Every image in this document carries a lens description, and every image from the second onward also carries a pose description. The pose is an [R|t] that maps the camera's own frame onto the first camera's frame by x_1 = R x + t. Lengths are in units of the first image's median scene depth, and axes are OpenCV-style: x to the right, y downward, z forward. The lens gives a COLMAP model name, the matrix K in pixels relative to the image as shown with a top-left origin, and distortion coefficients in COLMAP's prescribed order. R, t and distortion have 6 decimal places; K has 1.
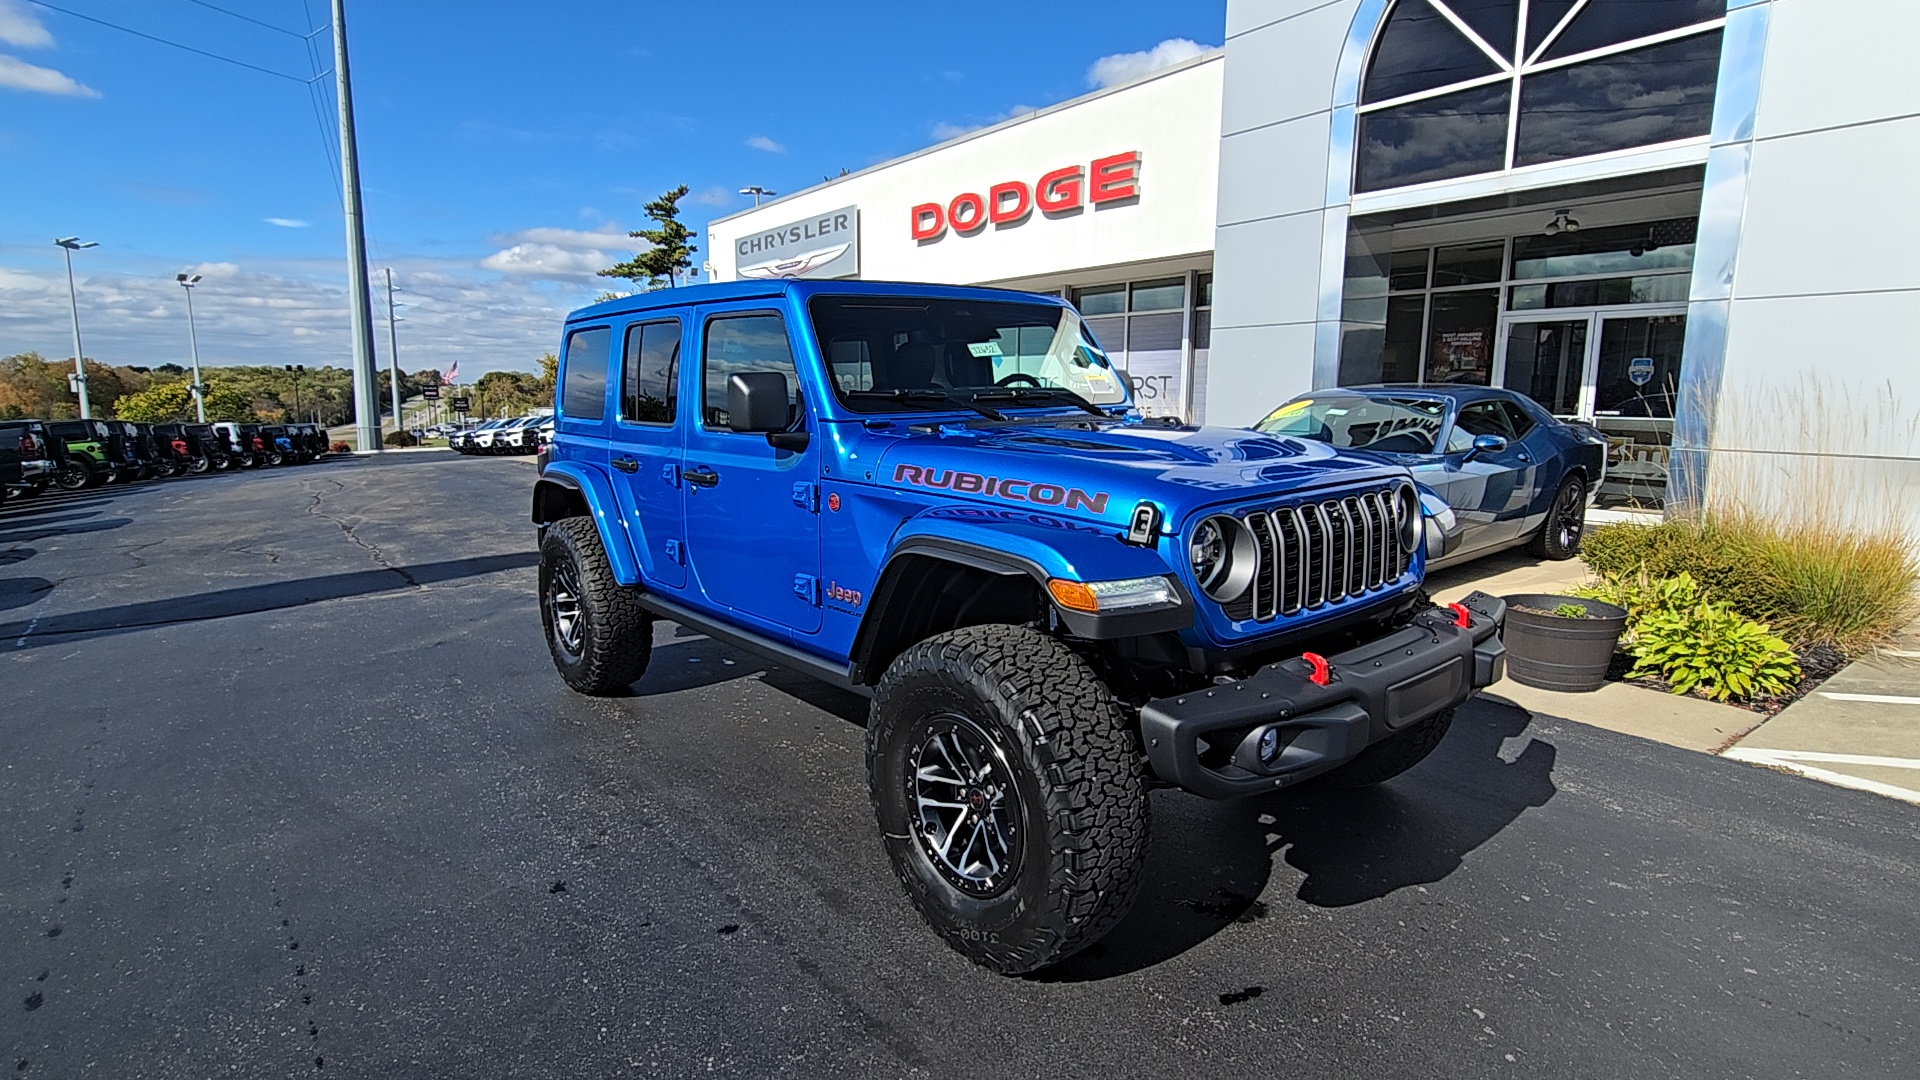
lens RADIAL K [[966.4, 0, 950.3], [0, 966.4, 555.3], [0, 0, 1]] dist [-0.003100, 0.000882]
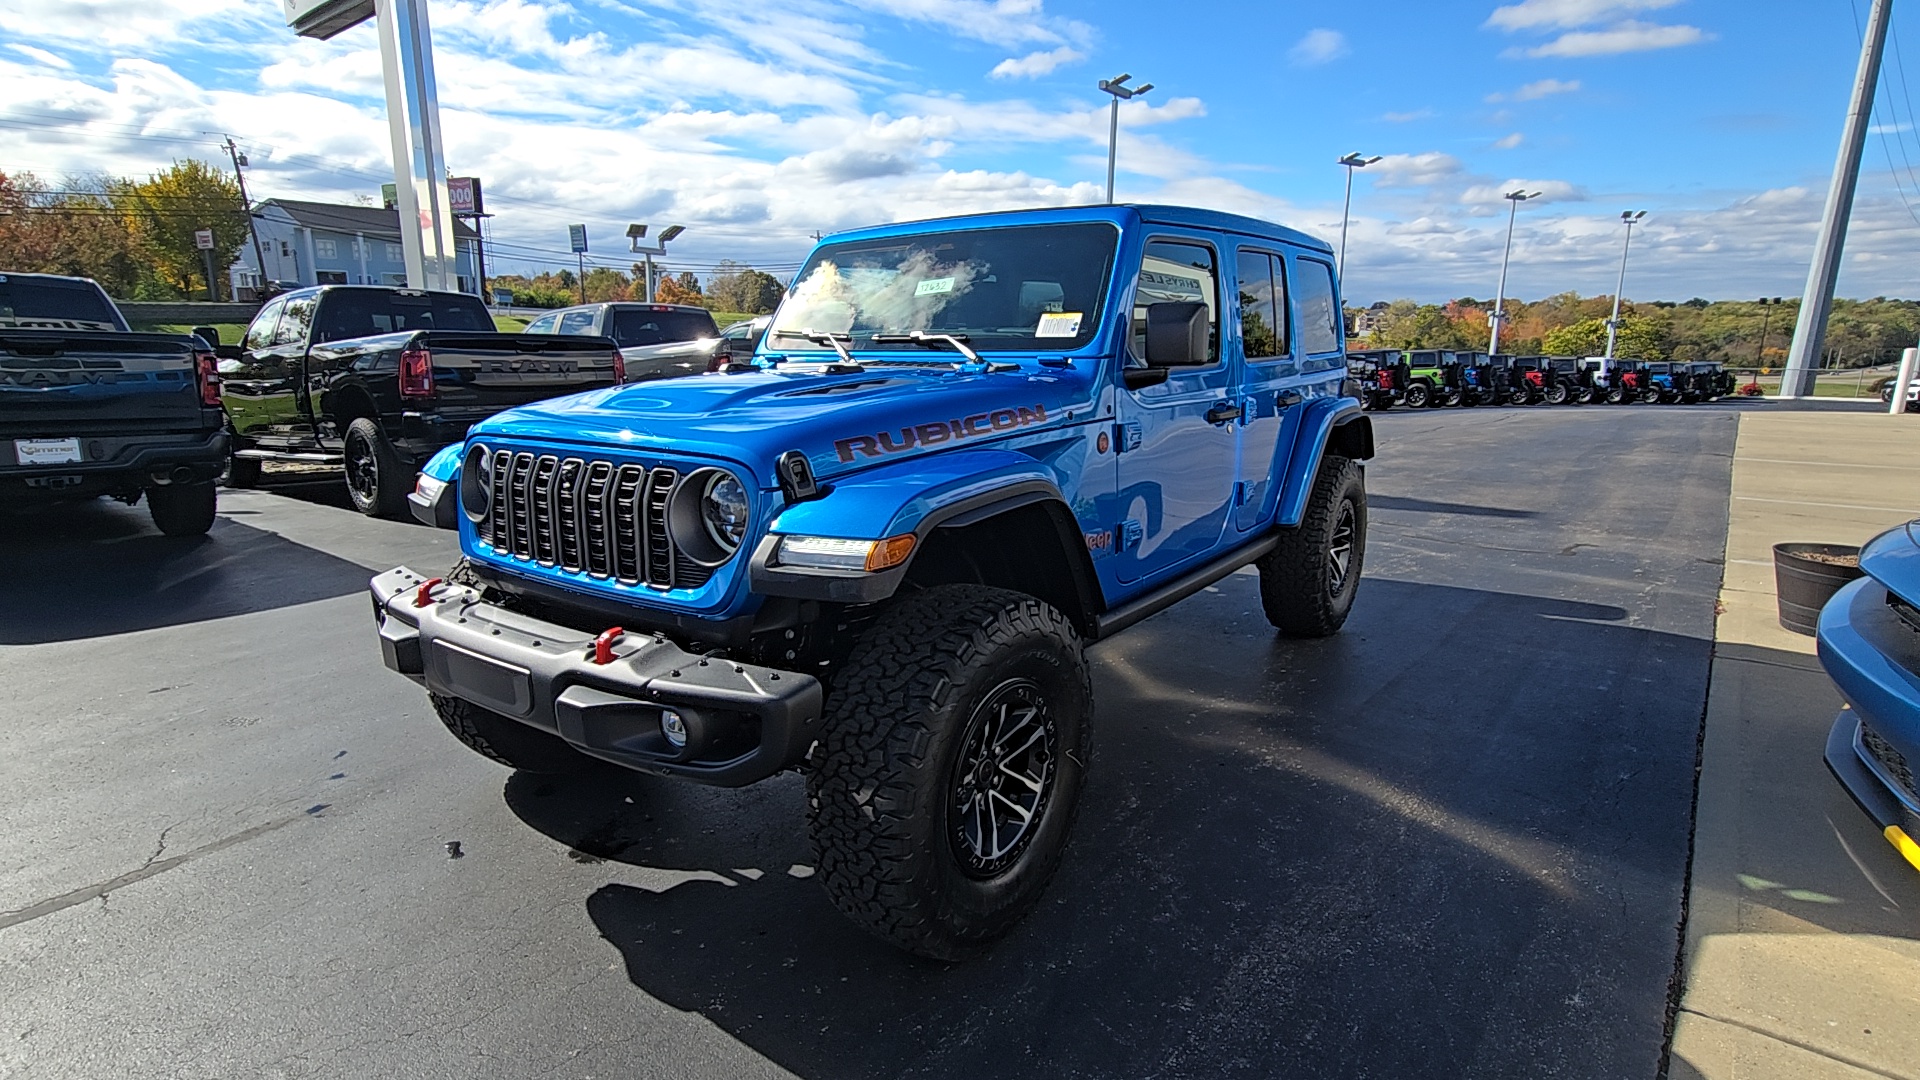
lens RADIAL K [[966.4, 0, 954.3], [0, 966.4, 547.9], [0, 0, 1]] dist [-0.003100, 0.000882]
pose [[0.252998, 0.218076, -0.942568, 0.213087], [-0.163671, 0.969869, 0.180461, -0.030842], [0.953522, 0.108614, 0.281068, 0.173682]]
